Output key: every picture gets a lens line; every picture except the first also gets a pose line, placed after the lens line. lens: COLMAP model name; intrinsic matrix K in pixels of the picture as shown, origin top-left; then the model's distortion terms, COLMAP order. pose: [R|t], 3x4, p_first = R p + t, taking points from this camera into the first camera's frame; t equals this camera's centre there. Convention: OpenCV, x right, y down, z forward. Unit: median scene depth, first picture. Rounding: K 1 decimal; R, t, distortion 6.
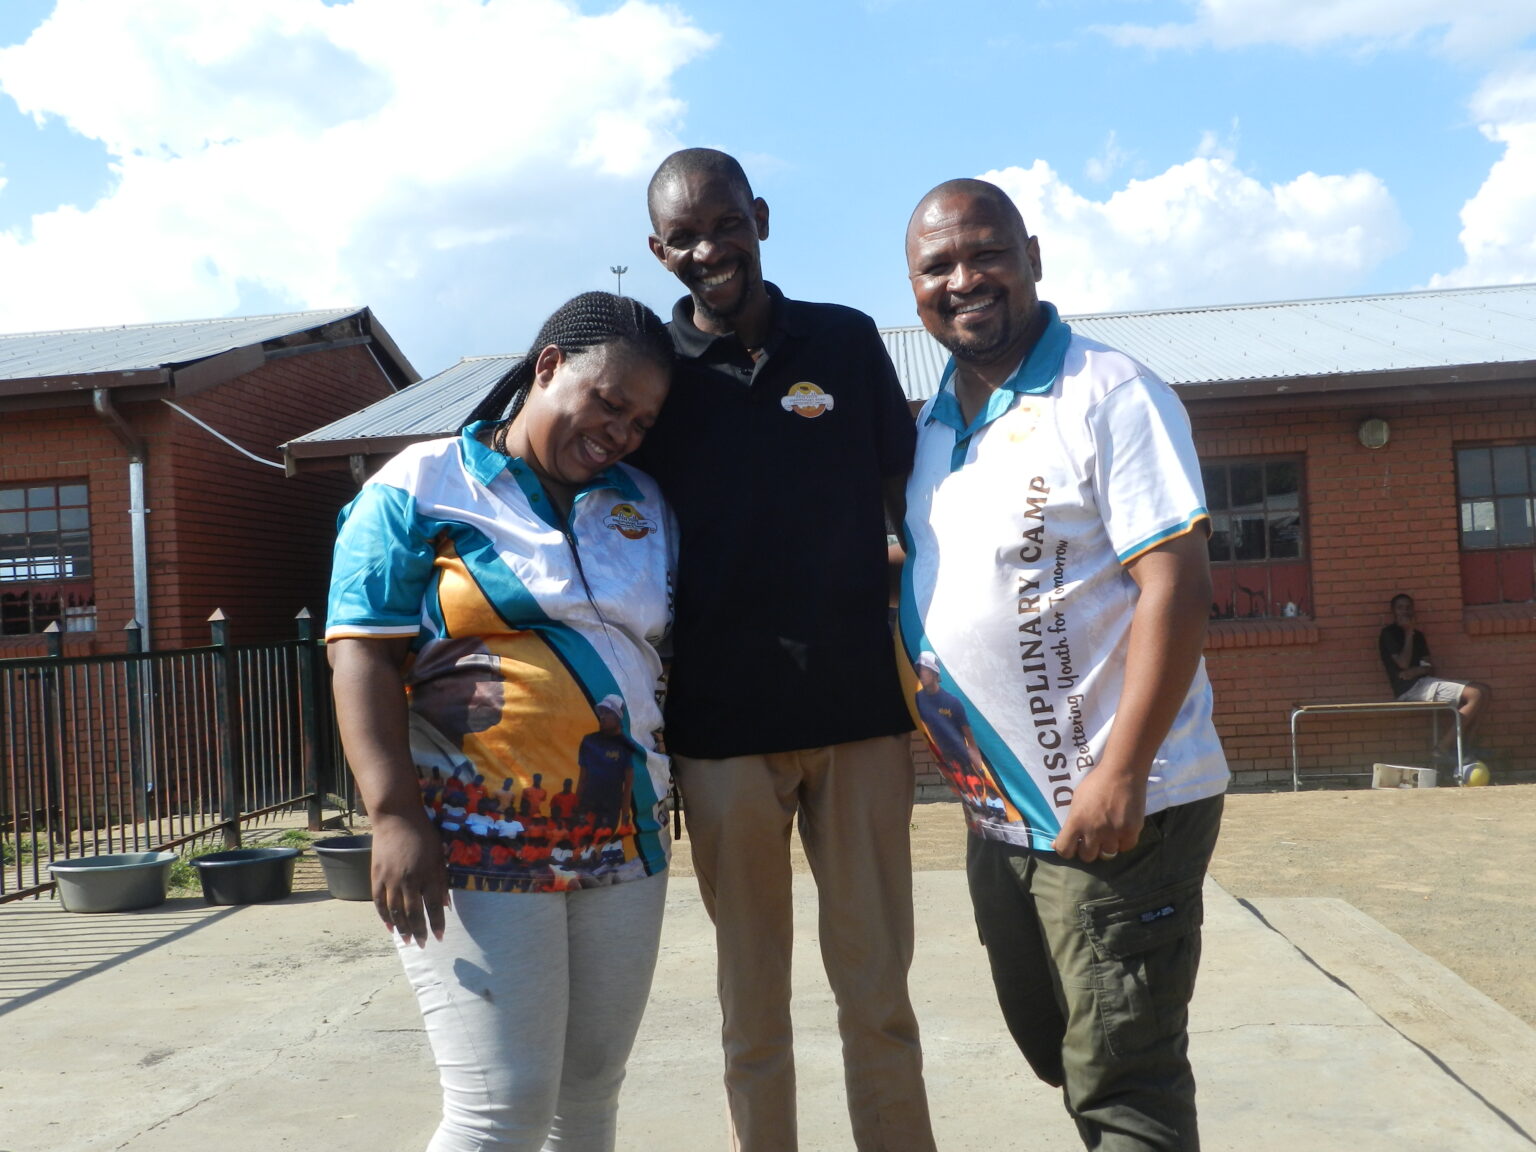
lens RADIAL K [[1769.1, 0, 757.3], [0, 1769.1, 575.2], [0, 0, 1]] dist [0.004952, 0.000000]
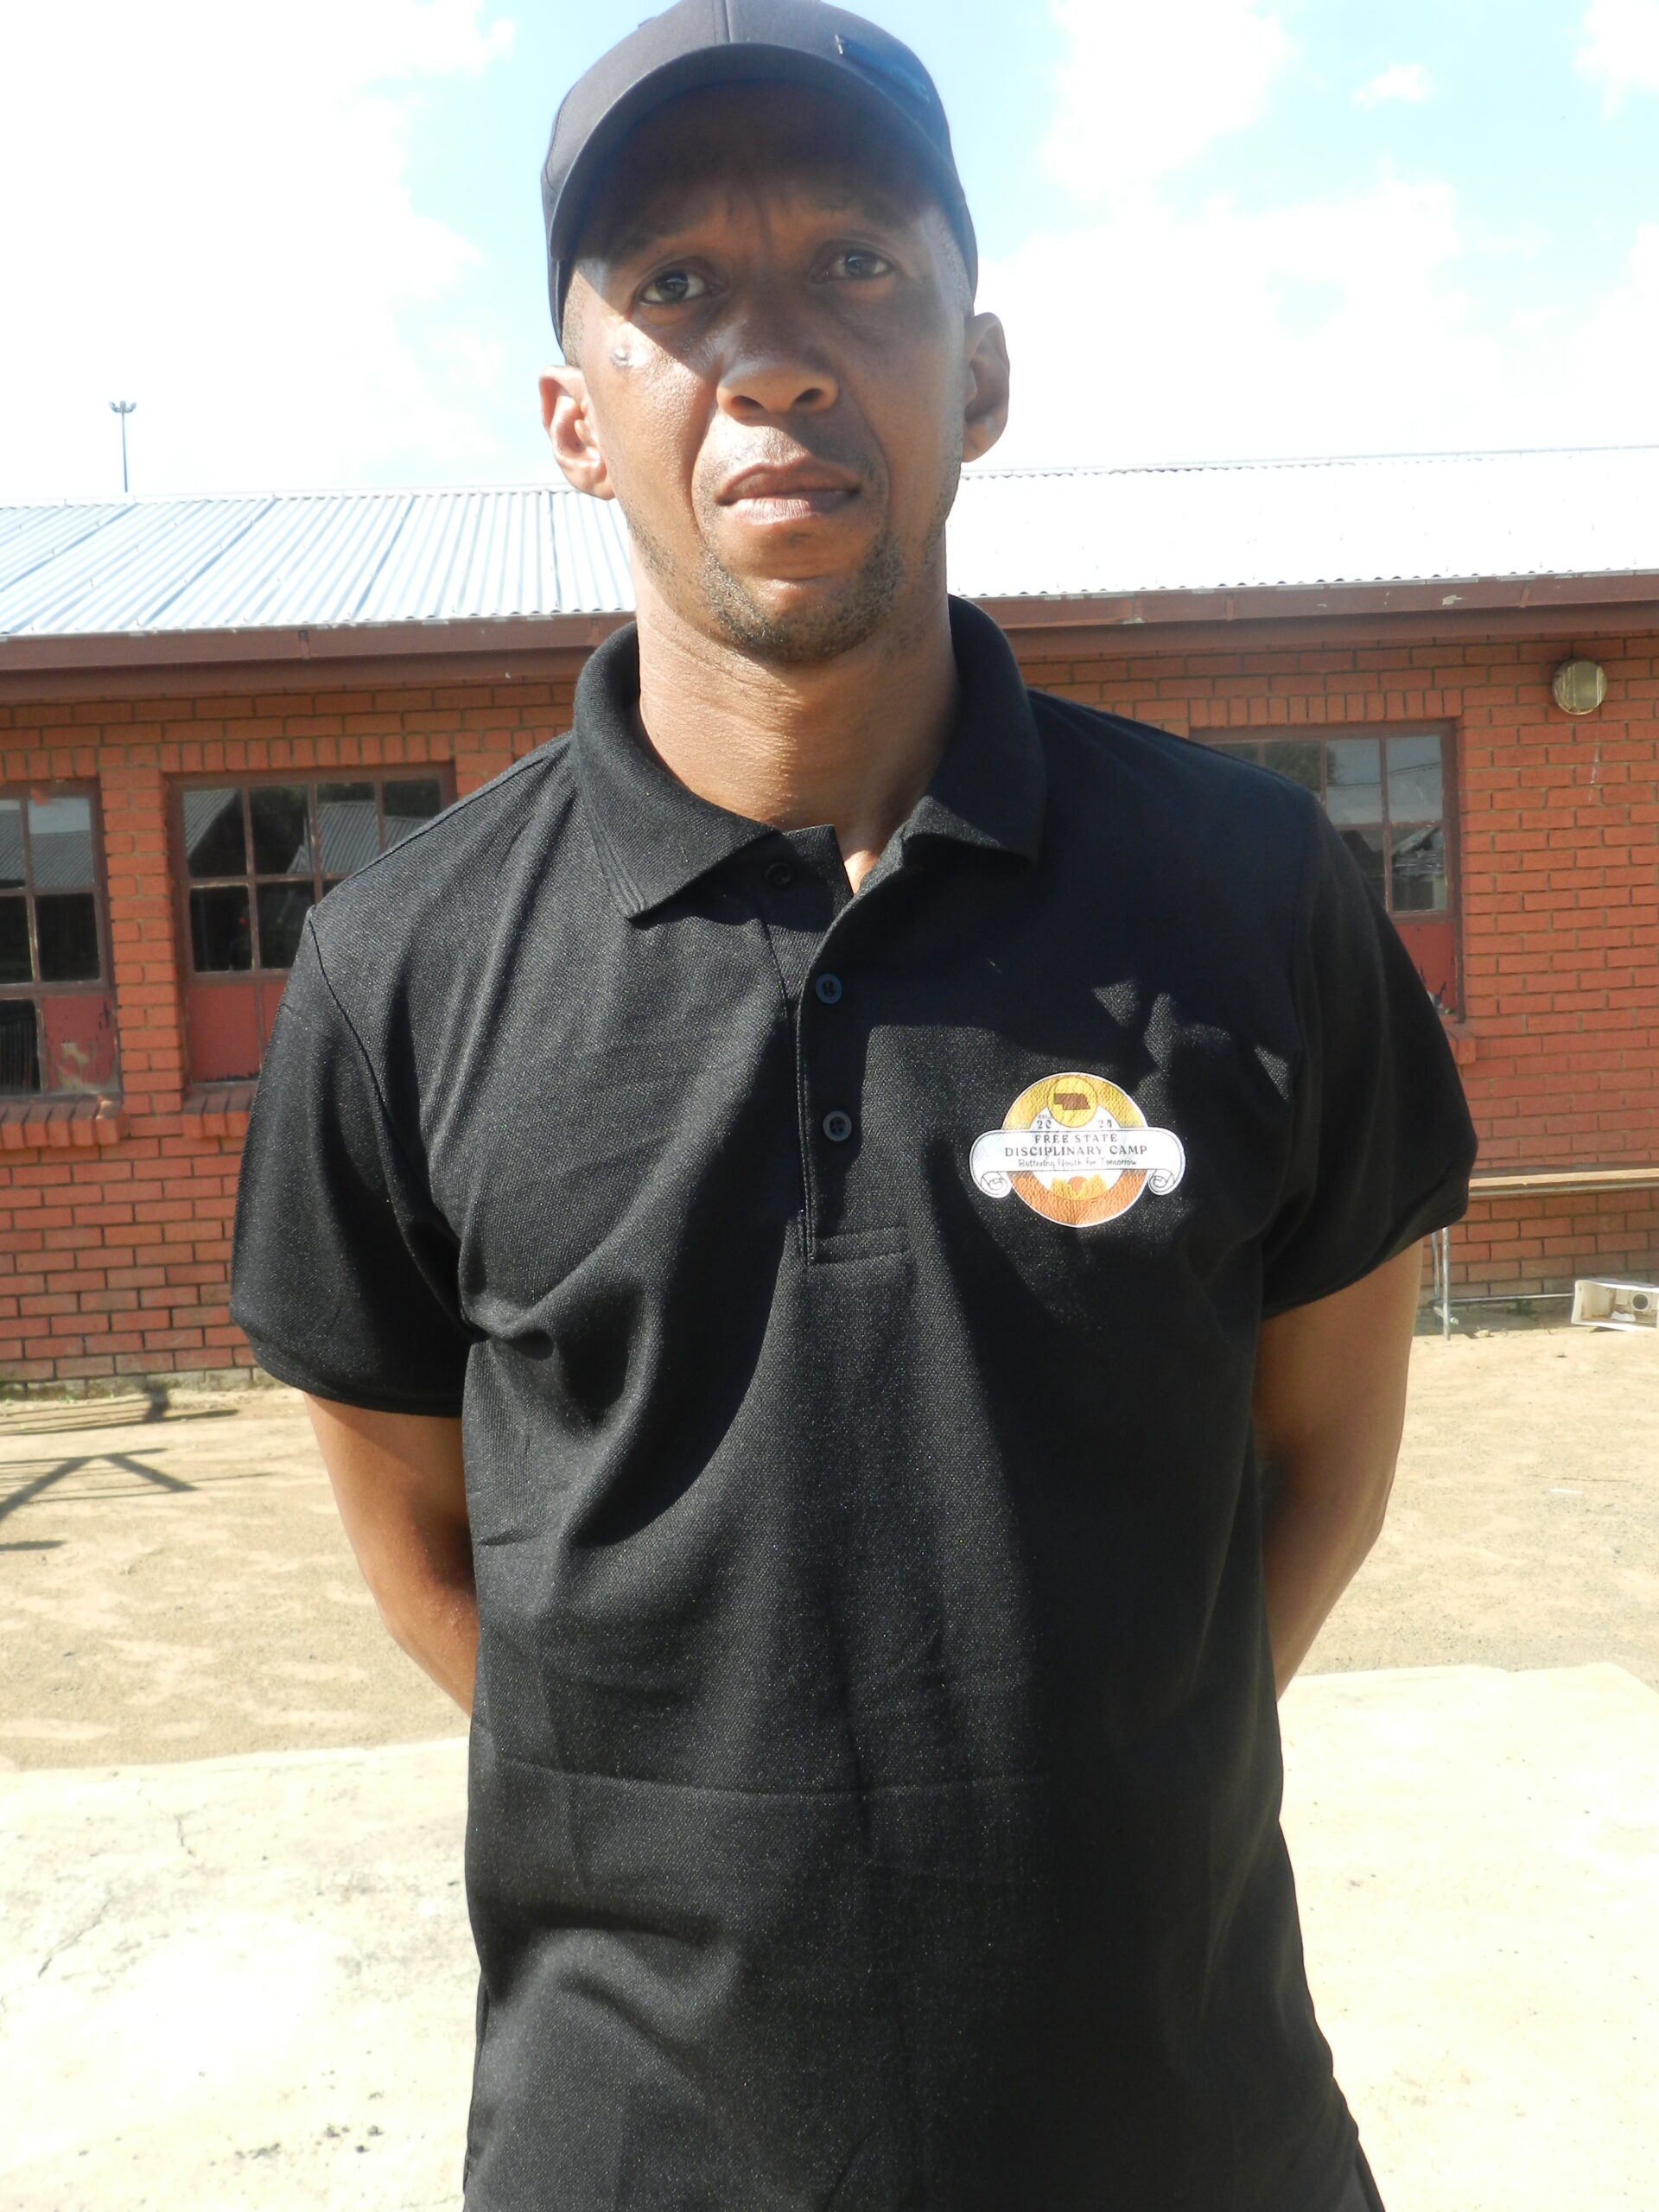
lens RADIAL K [[2547.7, 0, 835.7], [0, 2547.7, 1104.4], [0, 0, 1]] dist [0.004952, 0.000000]
pose [[0.981564, -0.010088, 0.190869, -0.035435], [-0.006482, 0.996275, 0.085992, -0.017032], [-0.191025, -0.085644, 0.977842, 0.250311]]
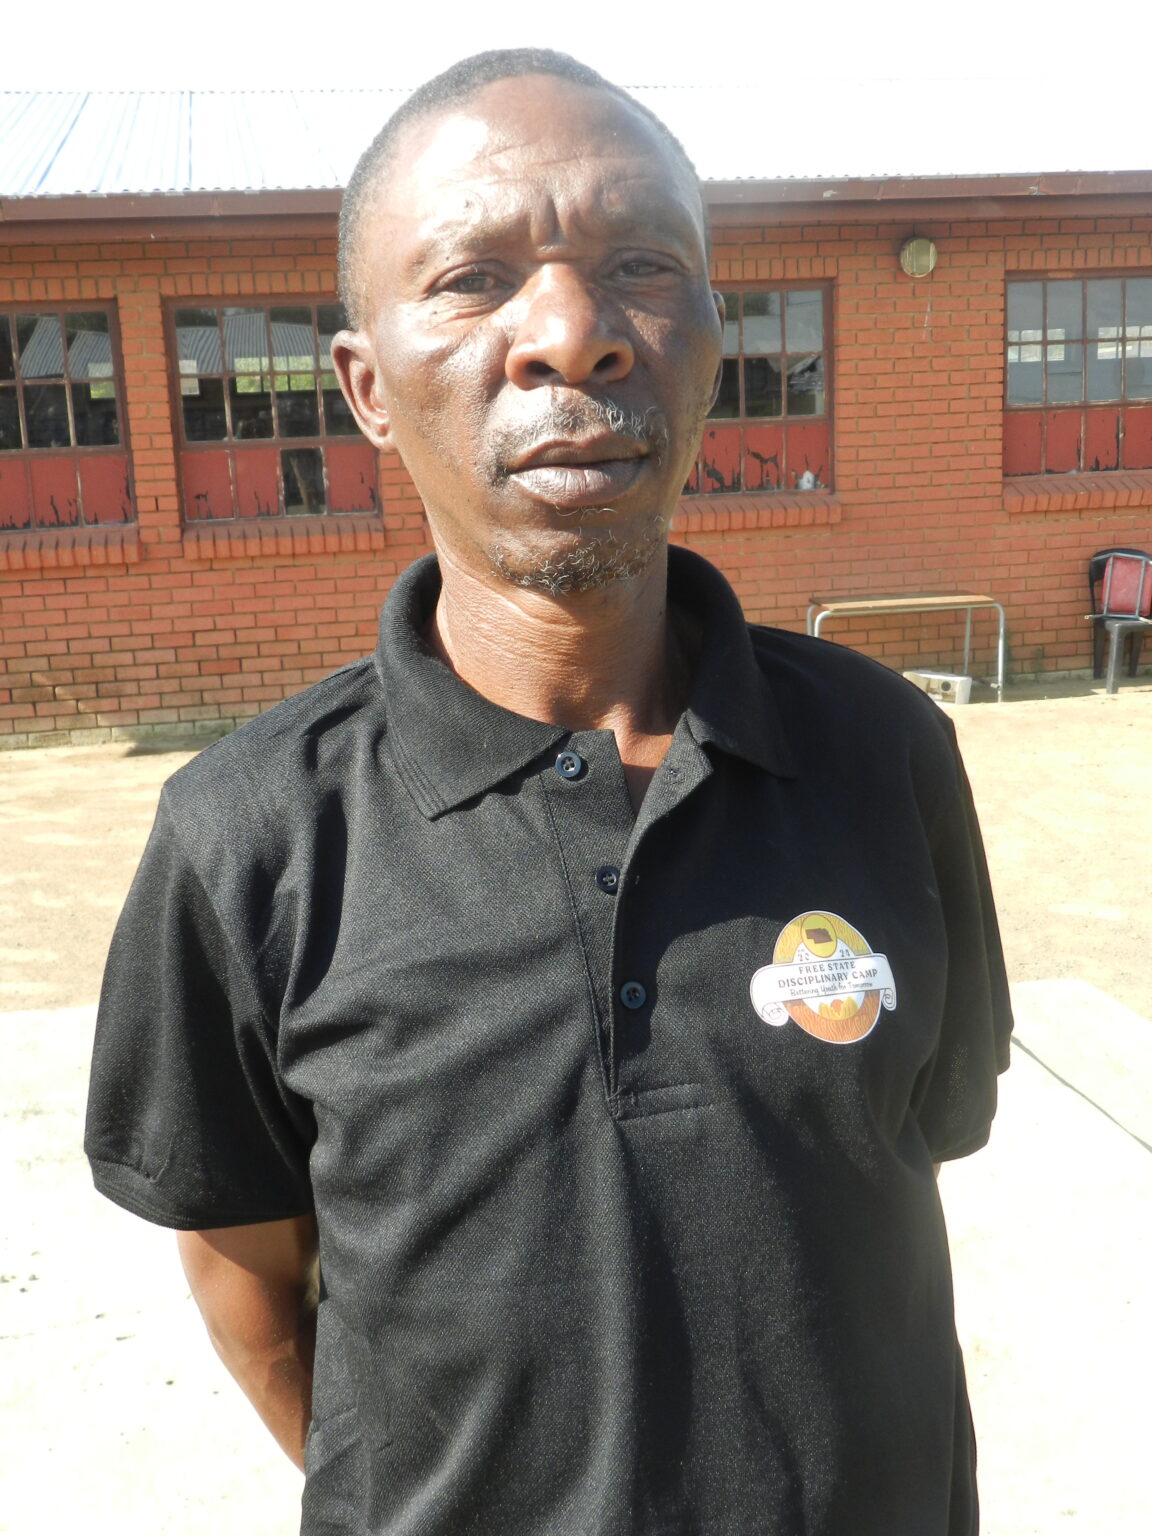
lens RADIAL K [[1769.1, 0, 582.4], [0, 1769.1, 775.8], [0, 0, 1]] dist [0.004952, 0.000000]
pose [[0.961032, -0.043388, 0.273010, -0.024176], [-0.017952, 0.975725, 0.218261, -0.023890], [-0.275853, -0.214657, 0.936924, 0.246430]]
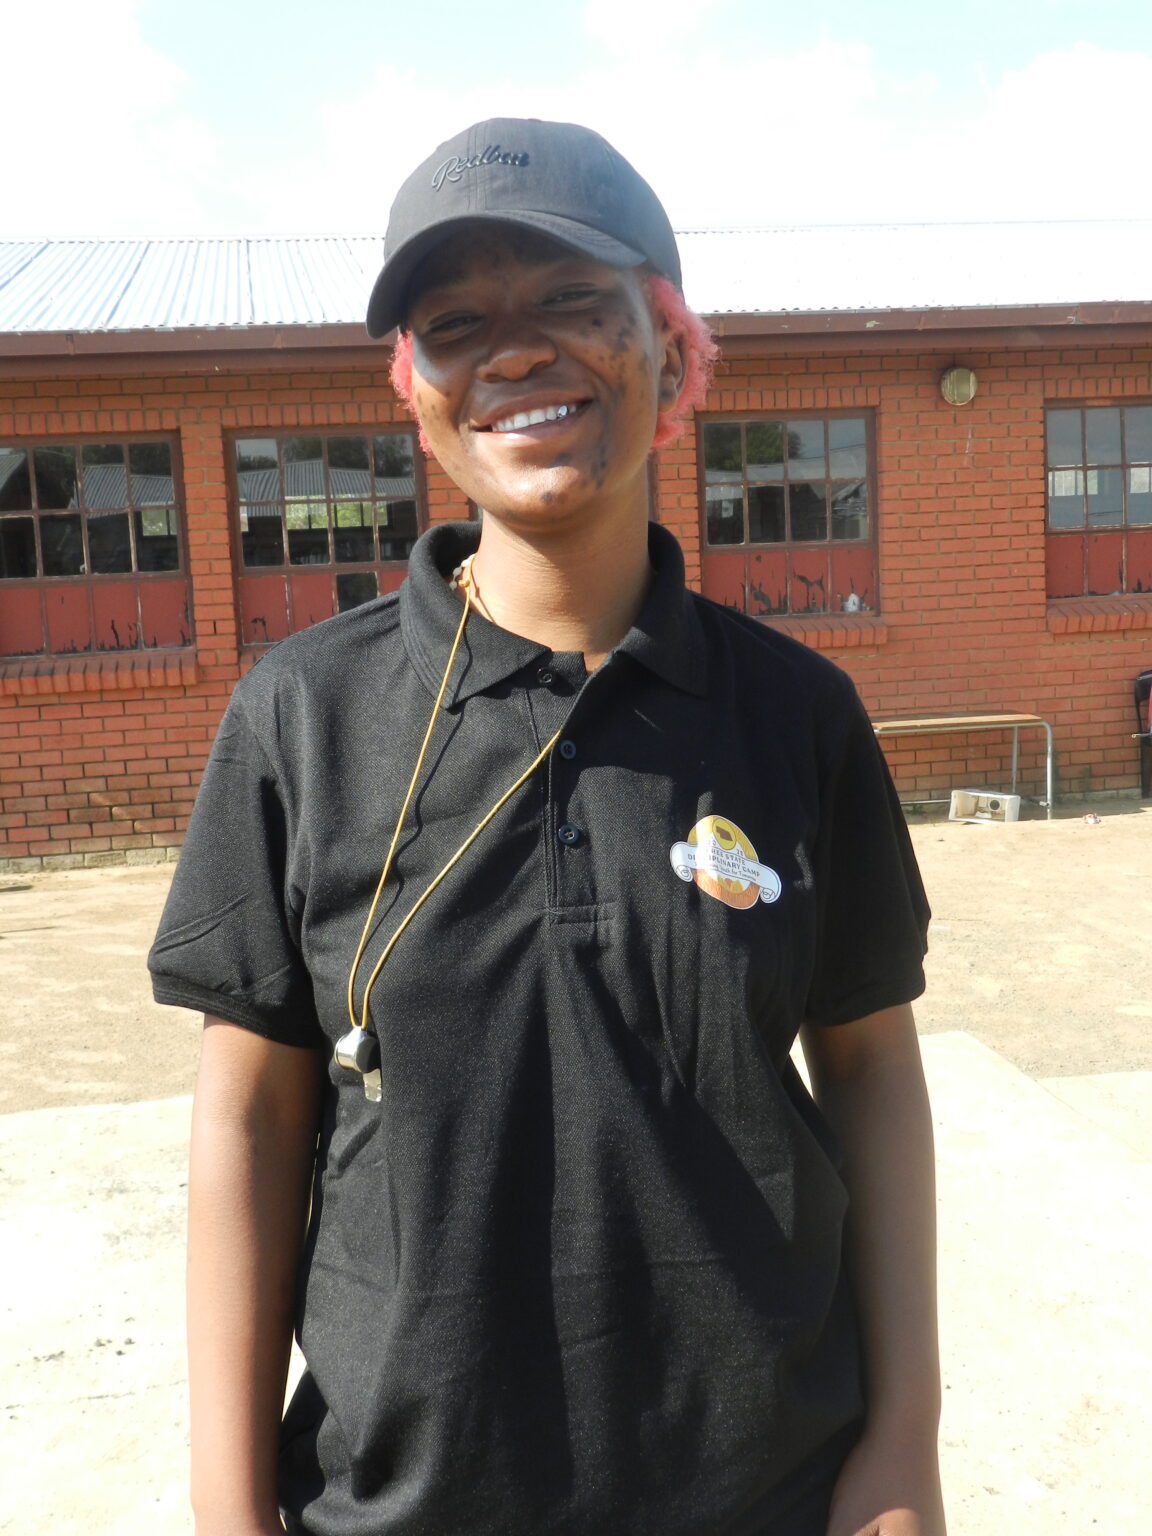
lens RADIAL K [[1769.1, 0, 585.1], [0, 1769.1, 776.3], [0, 0, 1]] dist [0.004952, 0.000000]
pose [[0.965164, -0.025040, 0.260443, -0.034197], [-0.011613, 0.990330, 0.138247, -0.013082], [-0.261386, -0.136455, 0.955540, 0.242800]]
